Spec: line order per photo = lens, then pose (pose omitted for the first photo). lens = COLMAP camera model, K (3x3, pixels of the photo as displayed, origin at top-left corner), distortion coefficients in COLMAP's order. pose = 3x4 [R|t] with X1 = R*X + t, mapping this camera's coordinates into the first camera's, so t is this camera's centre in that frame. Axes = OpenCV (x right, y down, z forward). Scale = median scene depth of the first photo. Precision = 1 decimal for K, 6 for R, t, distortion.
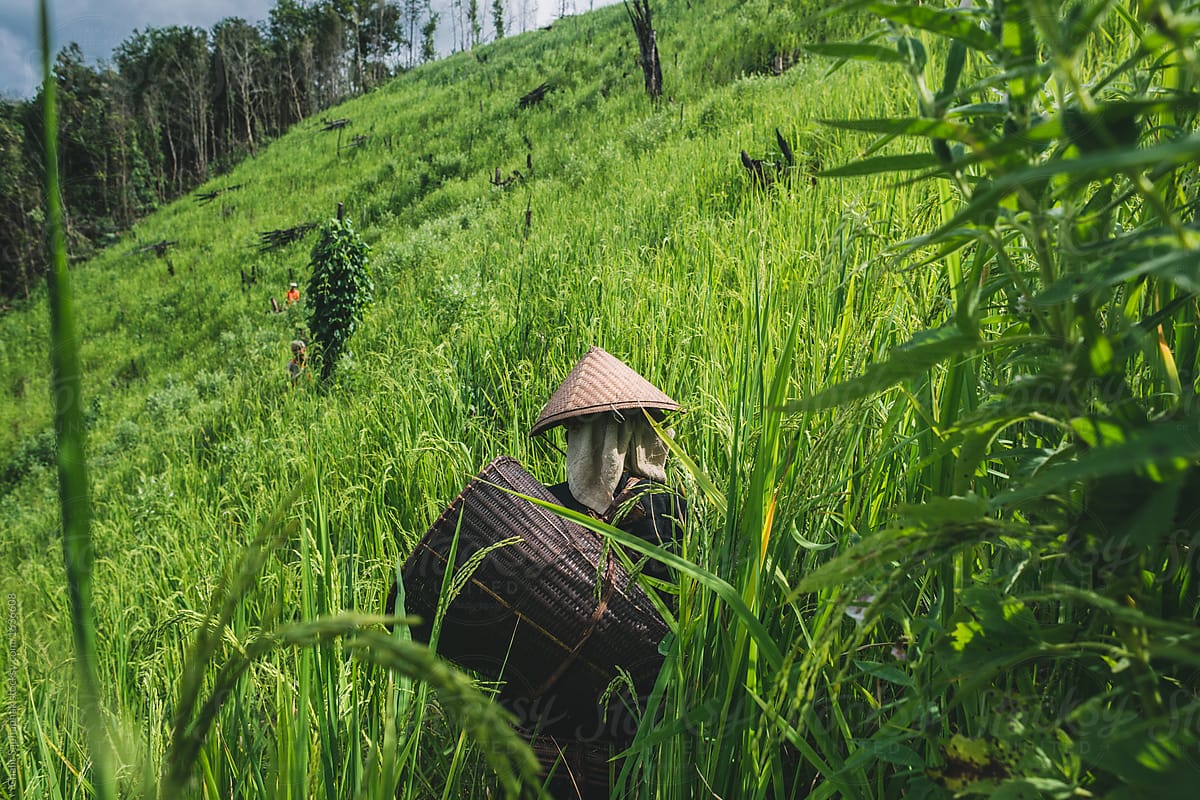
lens RADIAL K [[827.2, 0, 597.7], [0, 827.2, 398.0], [0, 0, 1]] dist [-0.084313, 0.075576]
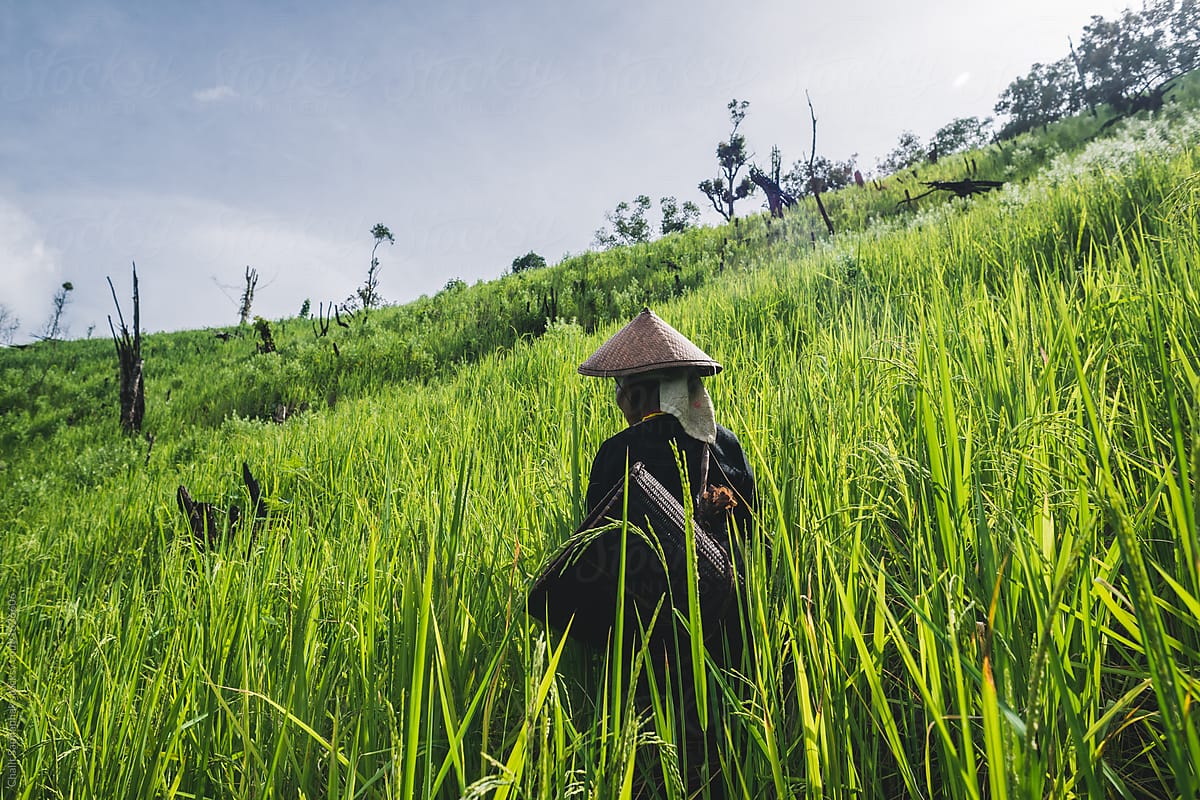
lens RADIAL K [[827.2, 0, 599.0], [0, 827.2, 389.9], [0, 0, 1]] dist [-0.084313, 0.075576]
pose [[0.837467, 0.170546, 0.519195, 0.021082], [0.072513, 0.906977, -0.414890, -0.015865], [-0.541656, 0.385105, 0.747197, 0.062236]]
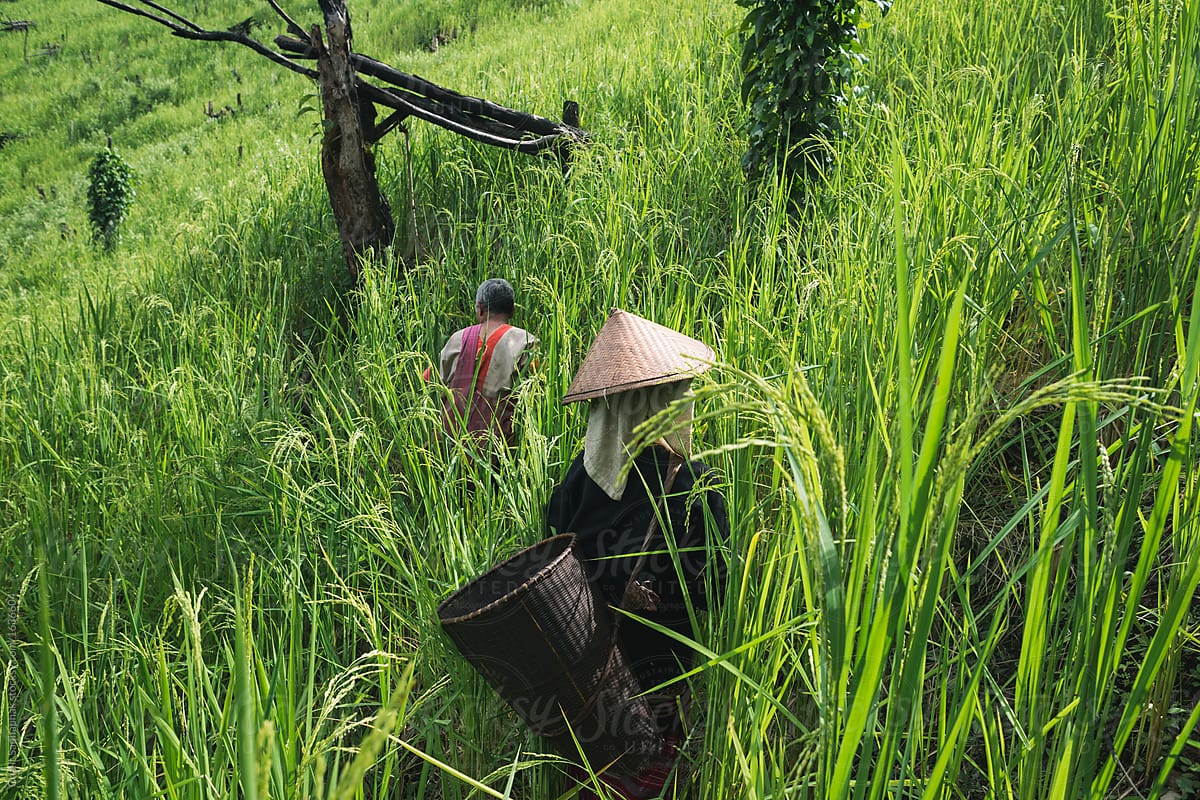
lens RADIAL K [[827.2, 0, 596.2], [0, 827.2, 401.2], [0, 0, 1]] dist [-0.084313, 0.075576]
pose [[0.948314, -0.027372, 0.316151, 0.016020], [0.001224, 0.996581, 0.082612, 0.035452], [-0.317331, -0.077955, 0.945105, -0.204190]]
